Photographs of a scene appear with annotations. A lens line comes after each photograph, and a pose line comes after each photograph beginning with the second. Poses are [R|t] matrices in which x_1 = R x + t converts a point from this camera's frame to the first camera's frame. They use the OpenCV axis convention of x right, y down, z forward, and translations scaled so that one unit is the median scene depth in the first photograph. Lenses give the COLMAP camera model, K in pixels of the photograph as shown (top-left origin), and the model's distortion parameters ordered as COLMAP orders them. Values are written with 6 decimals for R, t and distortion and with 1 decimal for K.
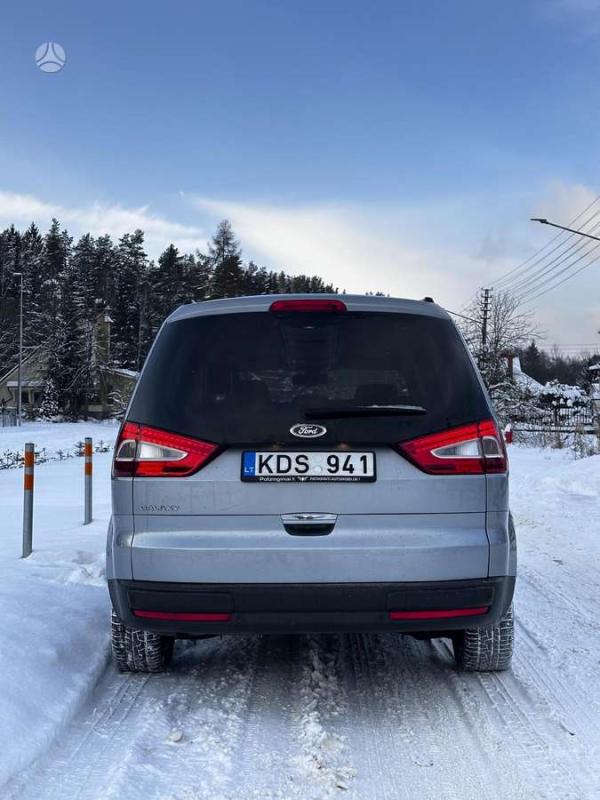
lens RADIAL K [[1098.2, 0, 300.0], [0, 1098.2, 400.8], [0, 0, 1]] dist [0.134603, 0.000000]
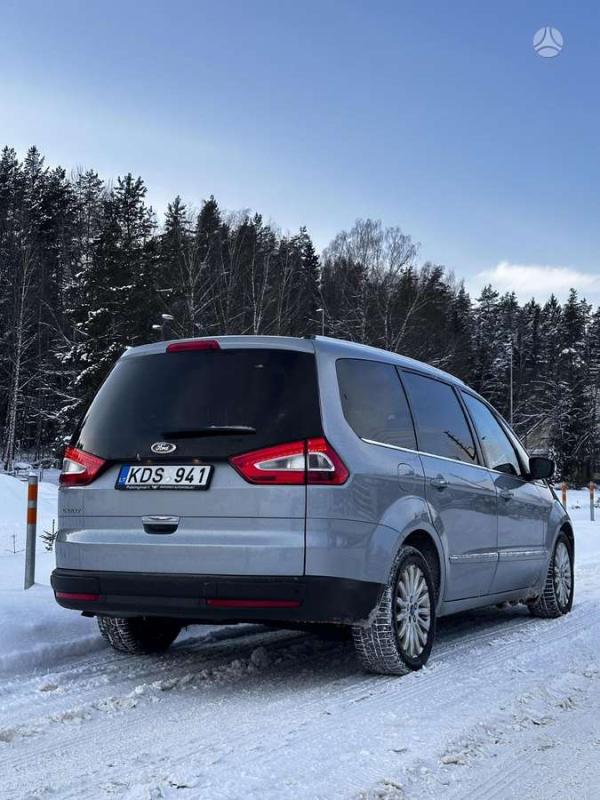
lens RADIAL K [[1098.2, 0, 301.4], [0, 1098.2, 401.5], [0, 0, 1]] dist [0.134603, 0.000000]
pose [[0.886378, -0.032448, -0.461824, 0.700021], [0.003408, 0.997971, -0.063578, 0.053431], [0.462950, 0.054780, 0.884690, -0.011884]]
